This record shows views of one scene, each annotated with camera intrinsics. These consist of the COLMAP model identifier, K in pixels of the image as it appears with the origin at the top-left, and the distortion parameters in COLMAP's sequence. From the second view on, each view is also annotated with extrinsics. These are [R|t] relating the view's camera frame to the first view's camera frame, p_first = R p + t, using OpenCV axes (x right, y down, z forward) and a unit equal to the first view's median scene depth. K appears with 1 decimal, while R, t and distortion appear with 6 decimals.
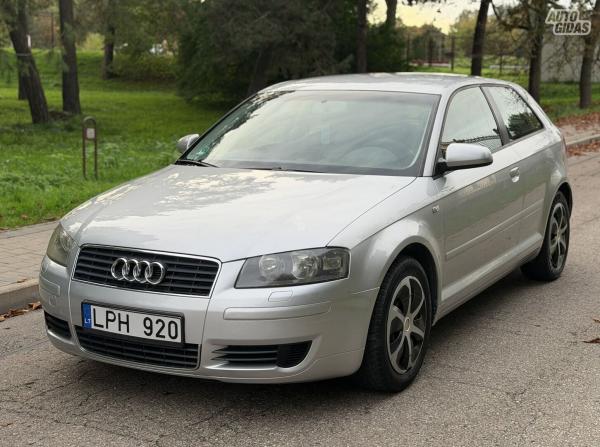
lens RADIAL K [[922.1, 0, 302.3], [0, 922.1, 225.0], [0, 0, 1]] dist [0.132967, 0.000000]
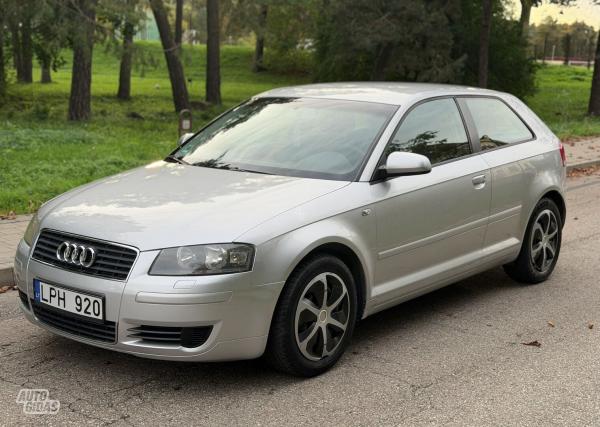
lens RADIAL K [[867.3, 0, 301.0], [0, 867.3, 218.7], [0, 0, 1]] dist [0.120346, 0.000000]
pose [[0.985932, 0.049667, -0.159598, 0.239612], [-0.048170, 0.998751, 0.013236, -0.020022], [0.160056, -0.005362, 0.987093, -0.019013]]
